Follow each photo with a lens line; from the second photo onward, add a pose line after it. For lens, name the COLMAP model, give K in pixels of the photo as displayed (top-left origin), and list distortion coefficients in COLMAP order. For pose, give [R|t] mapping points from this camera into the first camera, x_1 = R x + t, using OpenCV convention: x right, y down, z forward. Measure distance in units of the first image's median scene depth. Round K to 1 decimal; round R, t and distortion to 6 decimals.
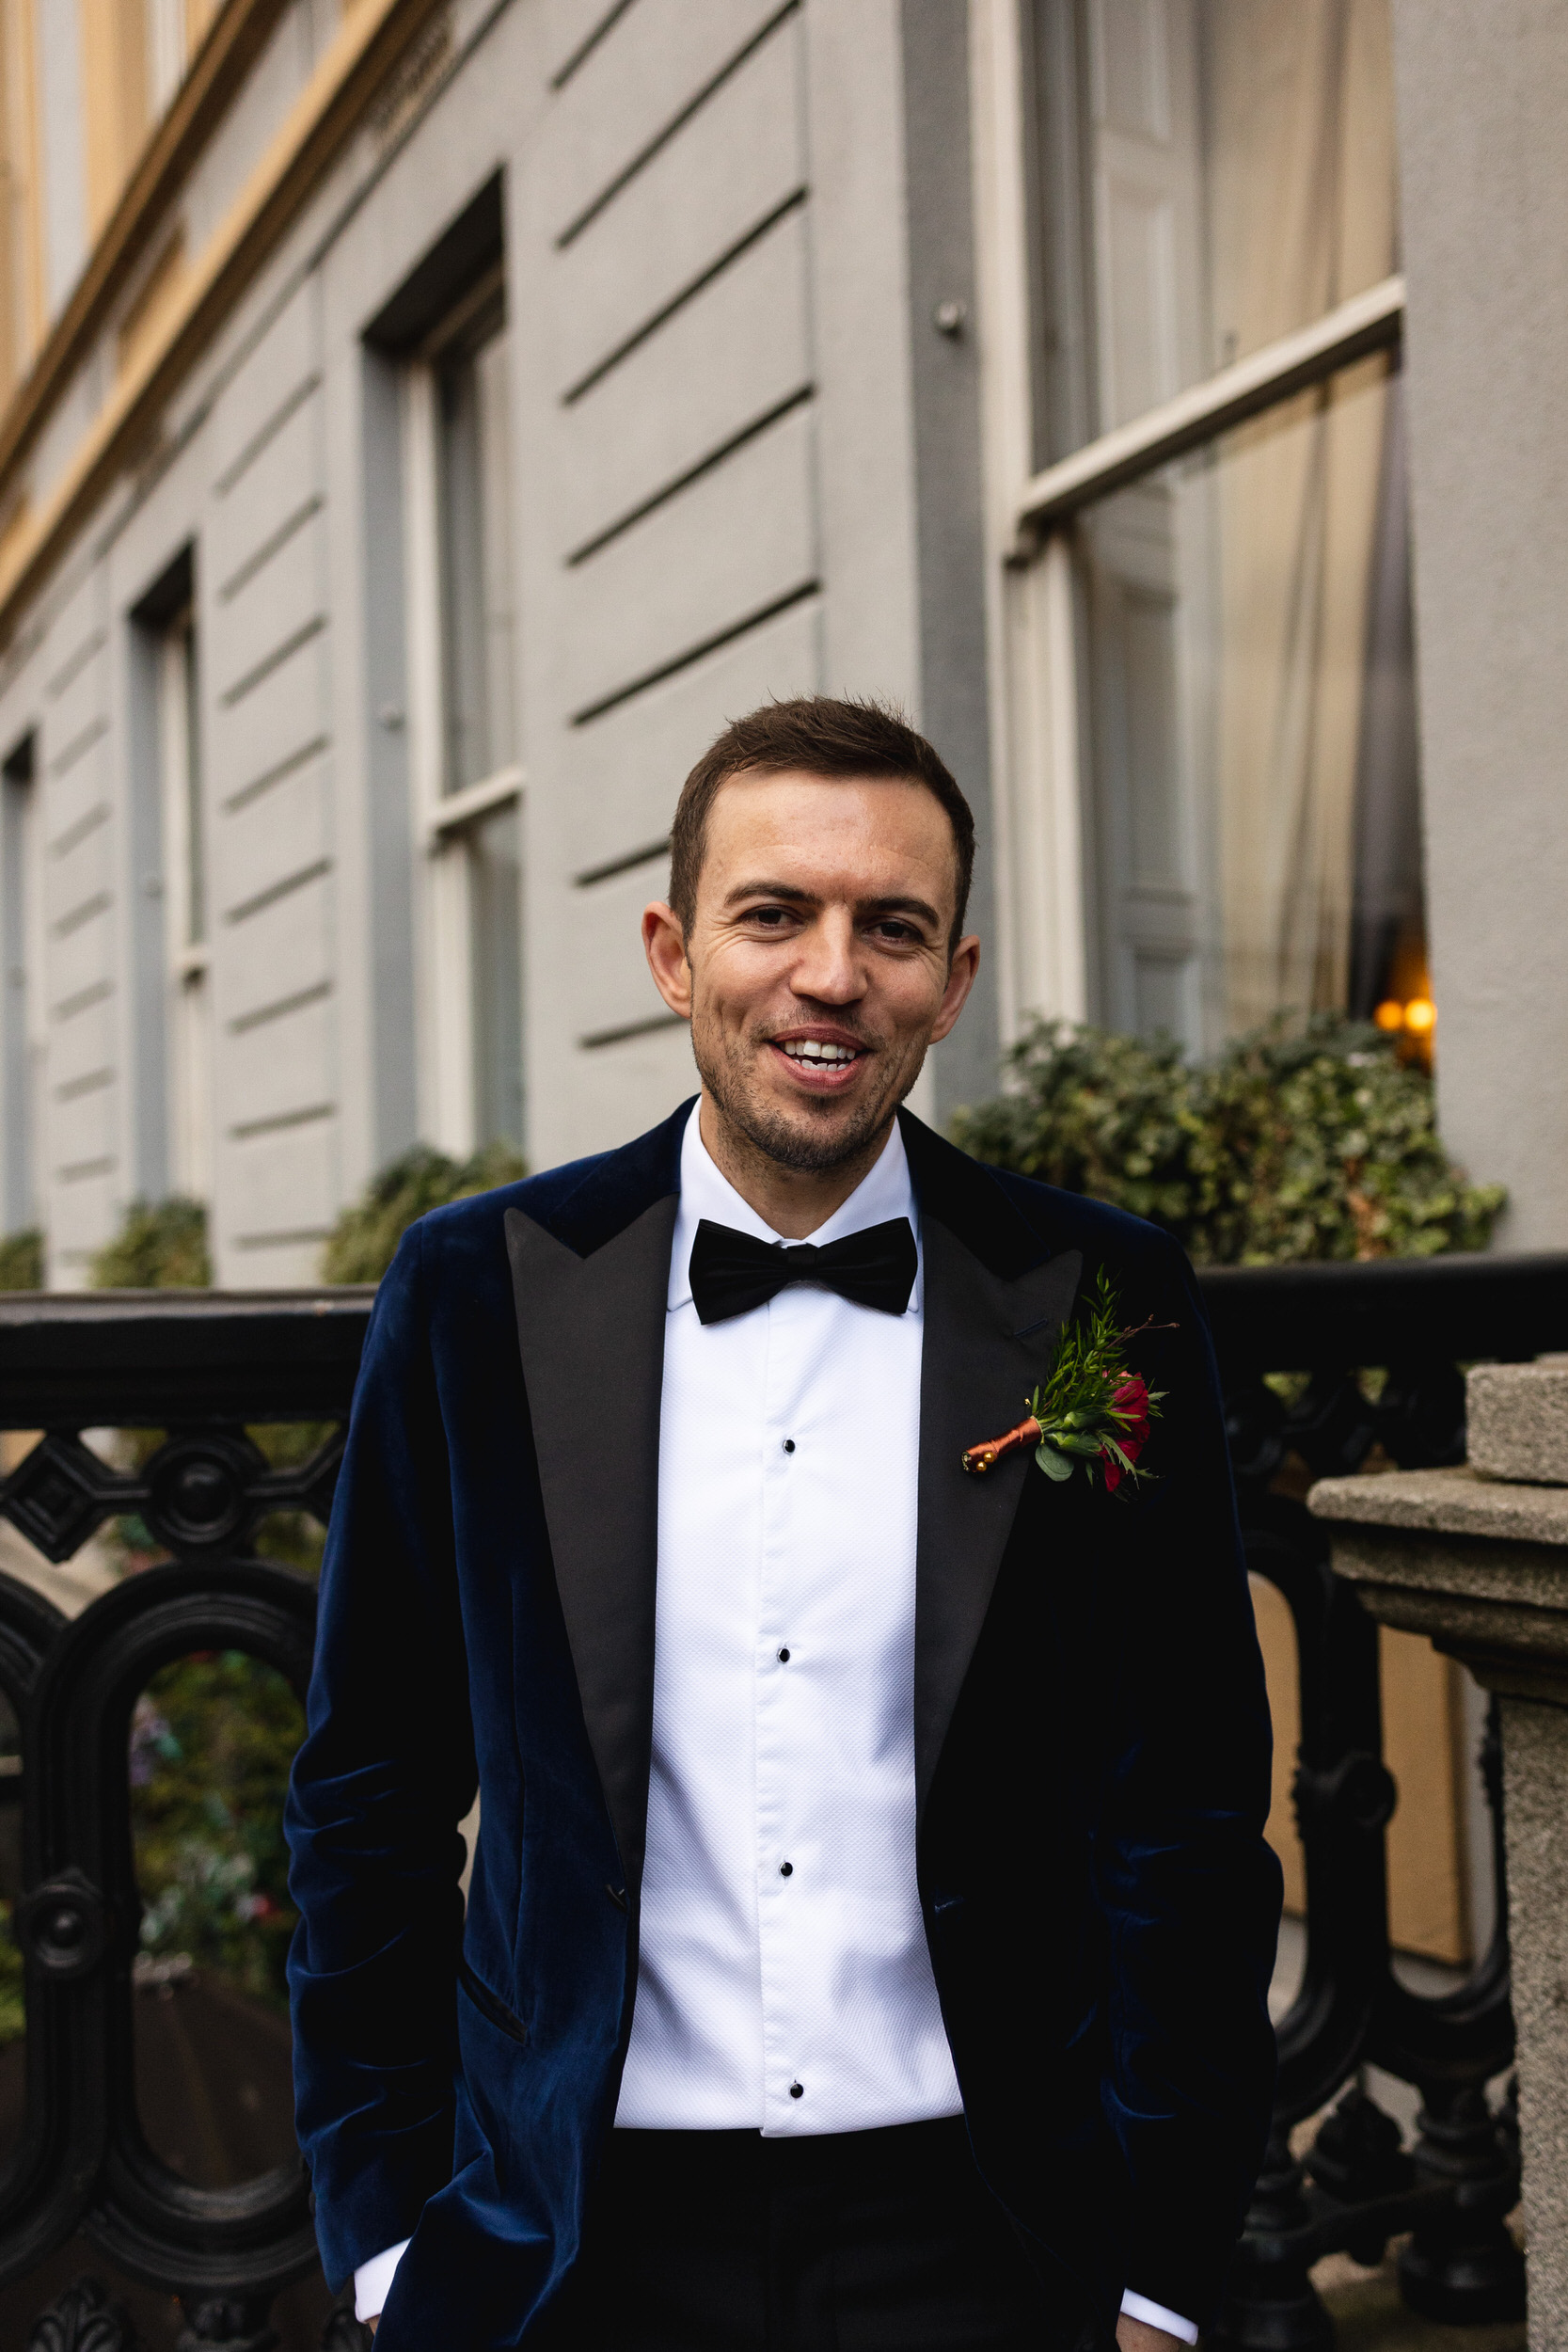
lens RADIAL K [[2401.5, 0, 784.0], [0, 2401.5, 1176.0], [0, 0, 1]] dist [0.015187, 0.020045]
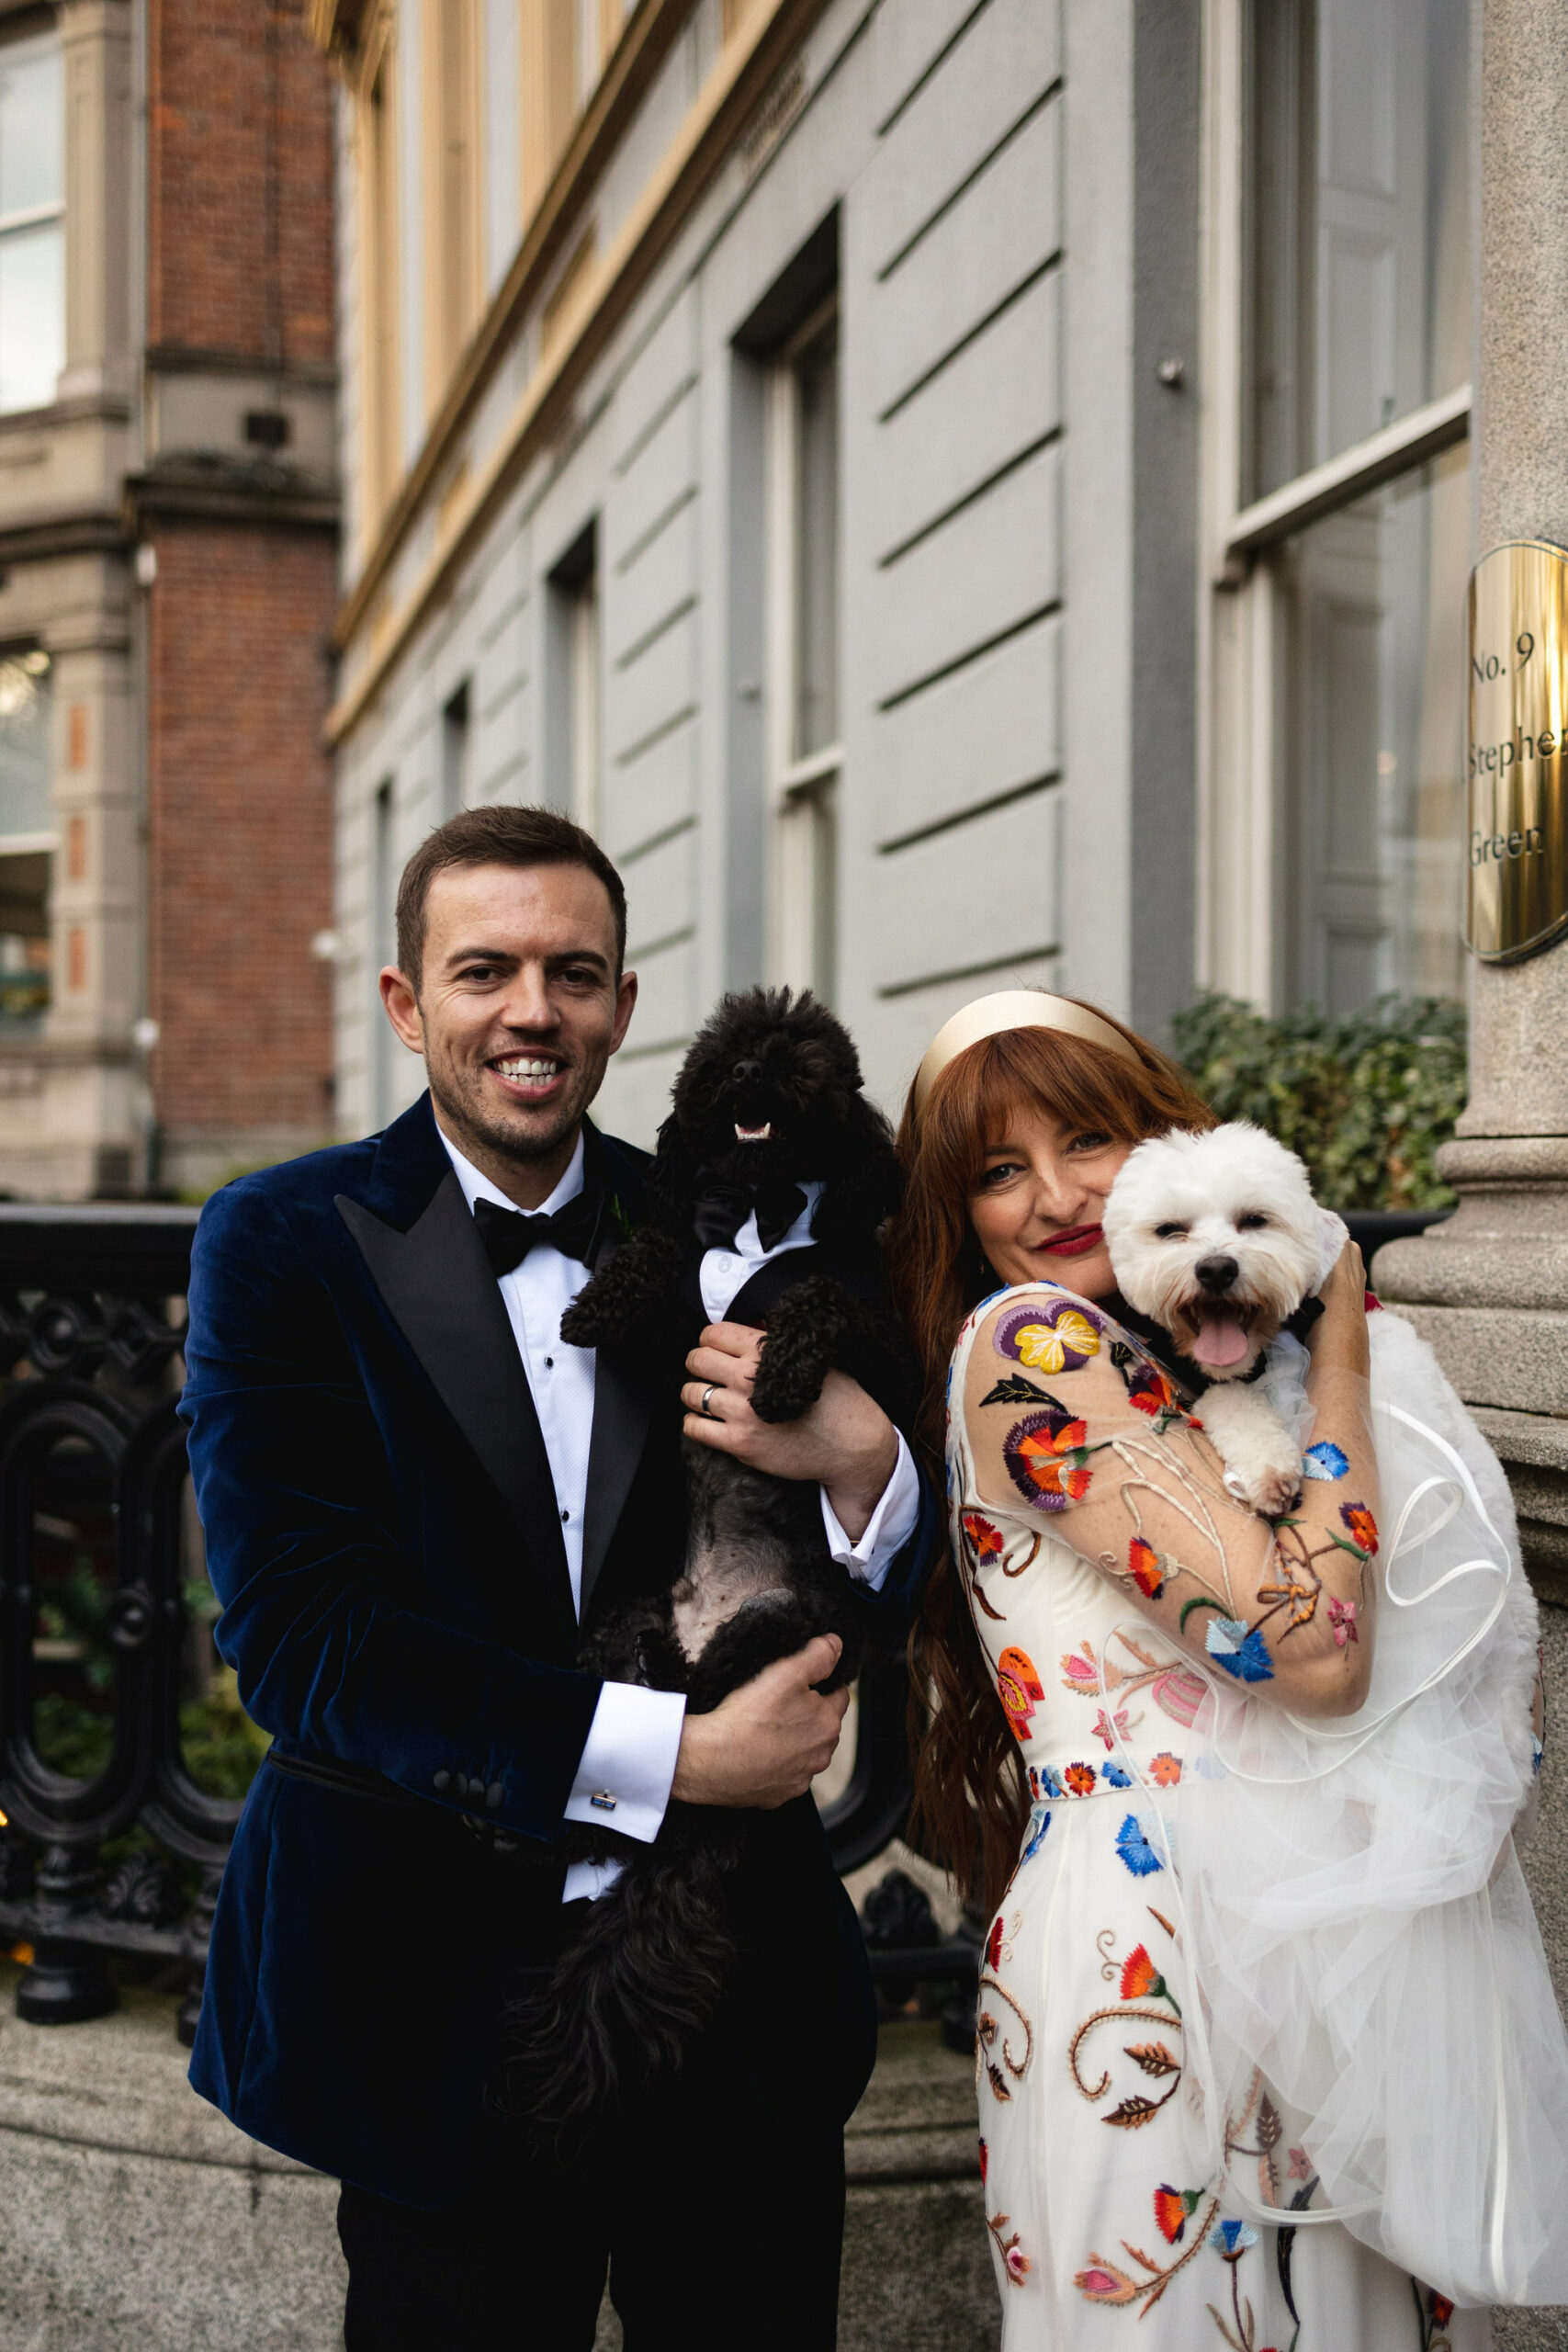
lens RADIAL K [[2401.5, 0, 784.0], [0, 2401.5, 1176.0], [0, 0, 1]] dist [0.015187, 0.020045]
pose [[0.983147, 0.026717, -0.180854, 0.098319], [-0.020253, 0.999092, 0.037495, -0.013672], [0.181692, -0.033200, 0.982795, -0.157255]]
